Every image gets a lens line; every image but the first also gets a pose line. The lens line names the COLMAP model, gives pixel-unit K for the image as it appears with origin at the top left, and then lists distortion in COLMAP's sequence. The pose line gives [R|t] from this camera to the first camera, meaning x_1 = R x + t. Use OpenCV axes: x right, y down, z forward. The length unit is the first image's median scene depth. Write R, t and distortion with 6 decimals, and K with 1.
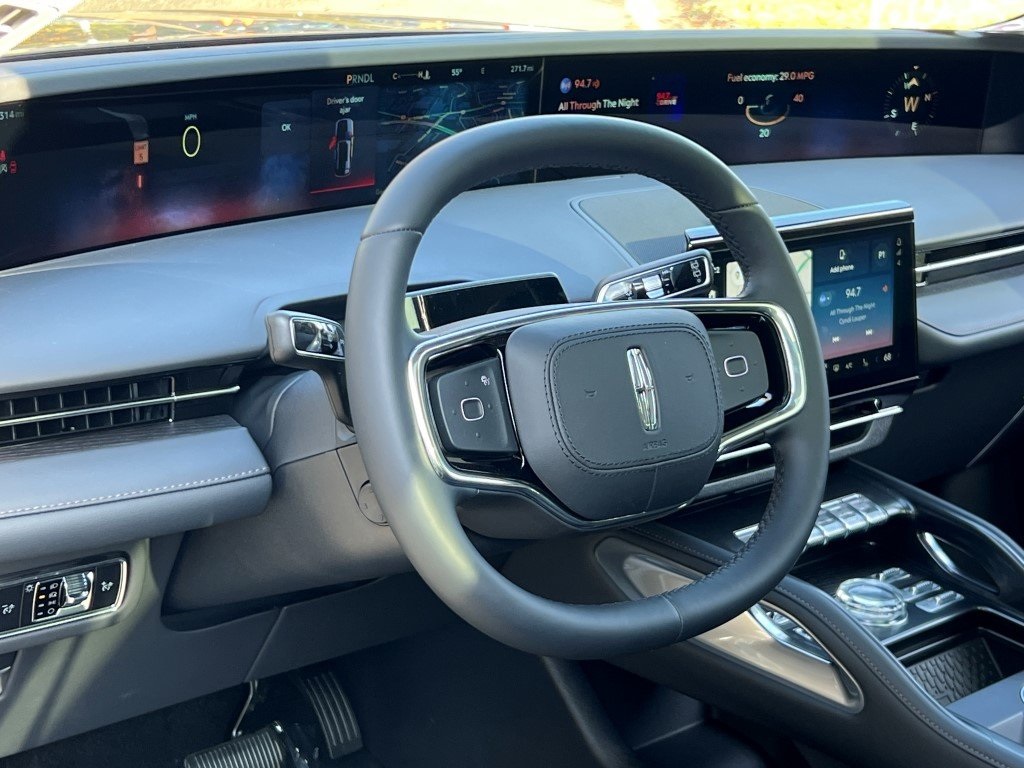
lens RADIAL K [[1755.6, 0, 511.9], [0, 1755.6, 383.2], [0, 0, 1]] dist [0.266840, 0.000000]
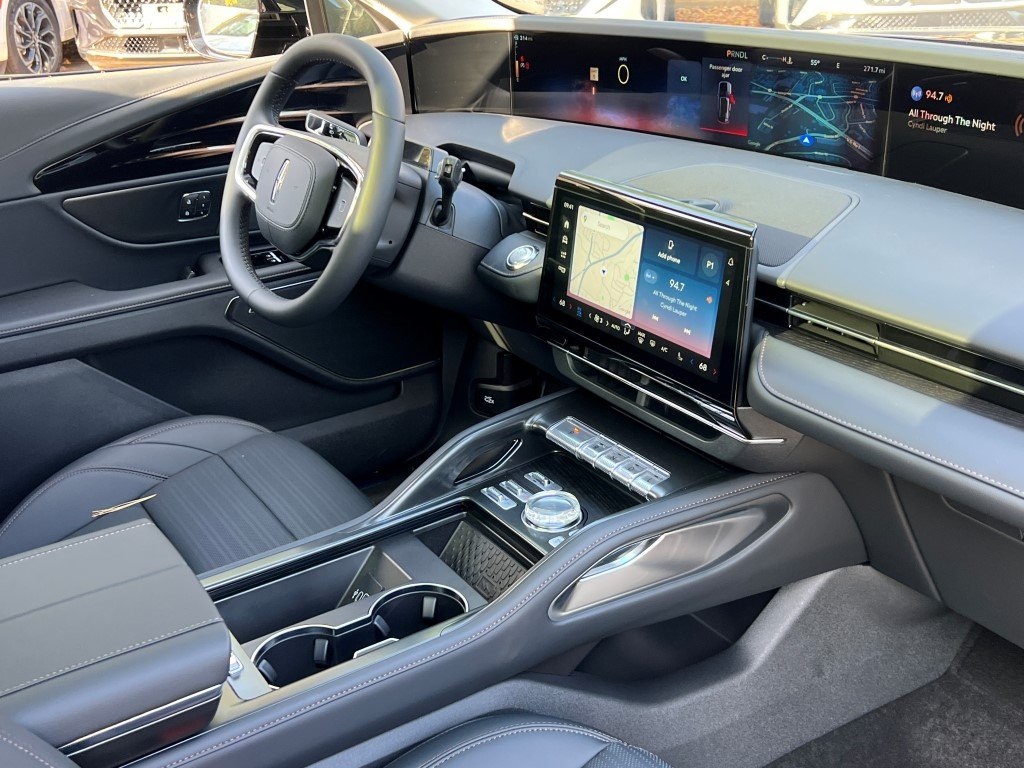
lens RADIAL K [[1117.3, 0, 510.7], [0, 1117.3, 387.8], [0, 0, 1]] dist [0.032638, 0.000000]
pose [[-0.116534, 0.349202, -0.929773, 0.836699], [-0.278542, 0.887090, 0.368083, -0.212572], [0.953328, 0.301875, -0.006109, 0.908612]]
